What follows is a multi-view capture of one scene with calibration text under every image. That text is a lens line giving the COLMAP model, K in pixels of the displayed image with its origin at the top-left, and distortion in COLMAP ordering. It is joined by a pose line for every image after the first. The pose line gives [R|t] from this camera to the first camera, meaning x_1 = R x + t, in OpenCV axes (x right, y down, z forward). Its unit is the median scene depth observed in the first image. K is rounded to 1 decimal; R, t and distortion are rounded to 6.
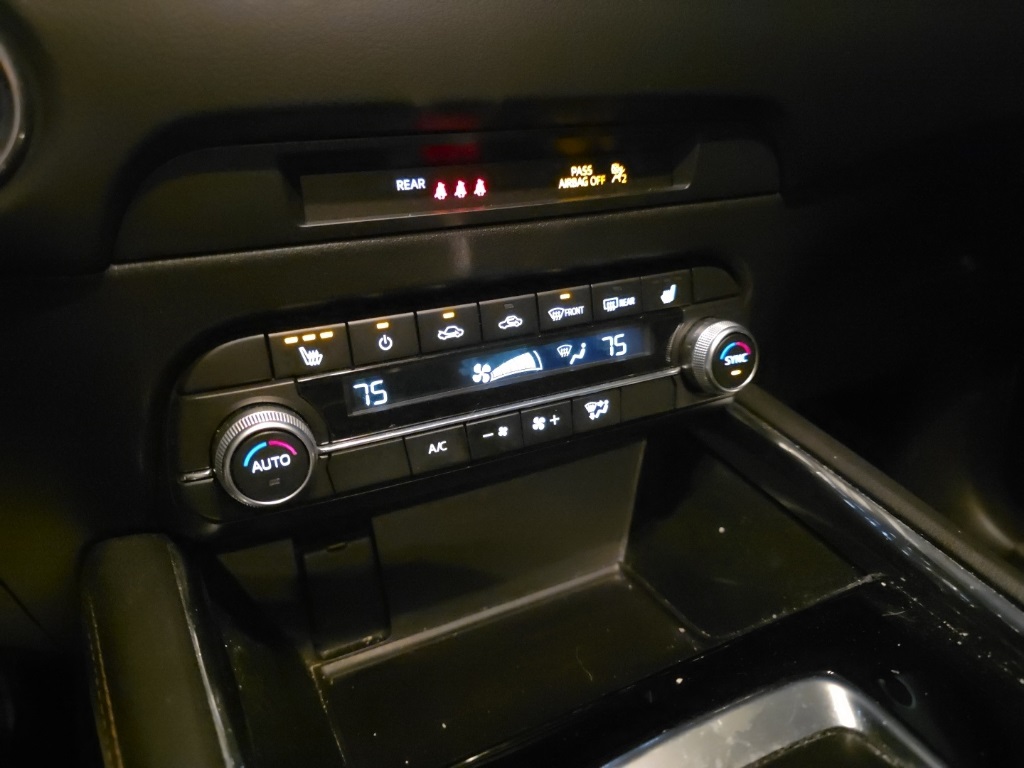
lens RADIAL K [[734.1, 0, 512.0], [0, 734.1, 384.0], [0, 0, 1]] dist [0.088073, -0.073907]
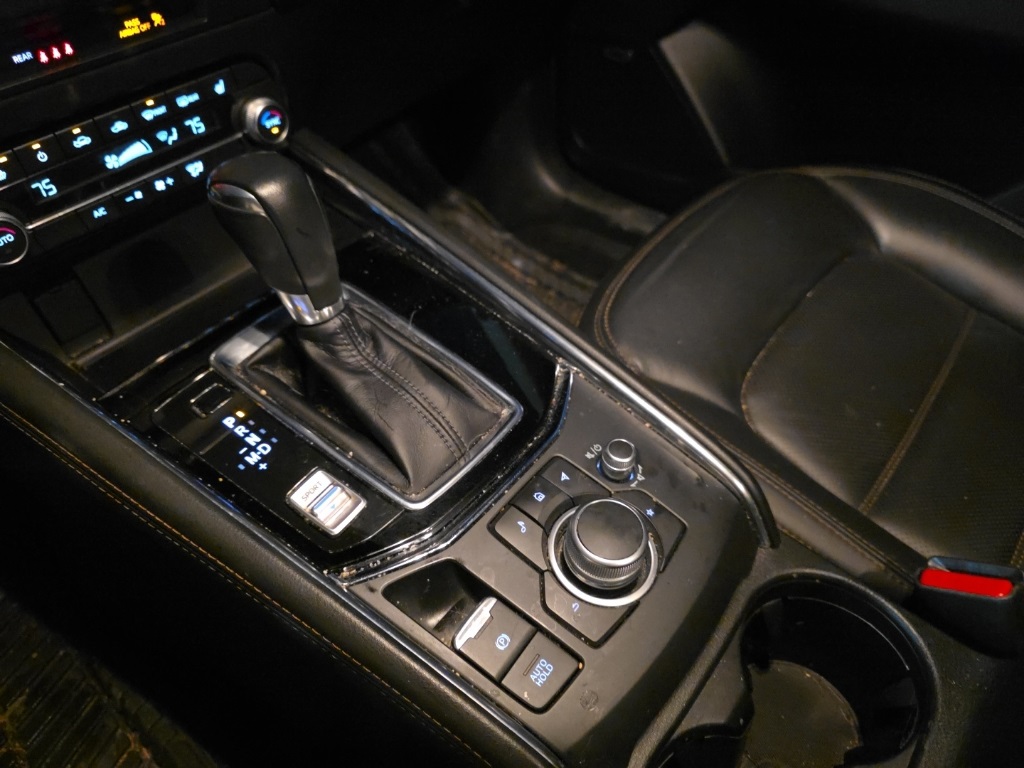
lens RADIAL K [[724.5, 0, 509.7], [0, 724.5, 392.3], [0, 0, 1]] dist [-0.001692, -0.004072]
pose [[0.908411, -0.284138, 0.306684, 0.124047], [0.142599, 0.900146, 0.411585, -0.089753], [-0.393008, -0.330155, 0.858220, -0.910964]]
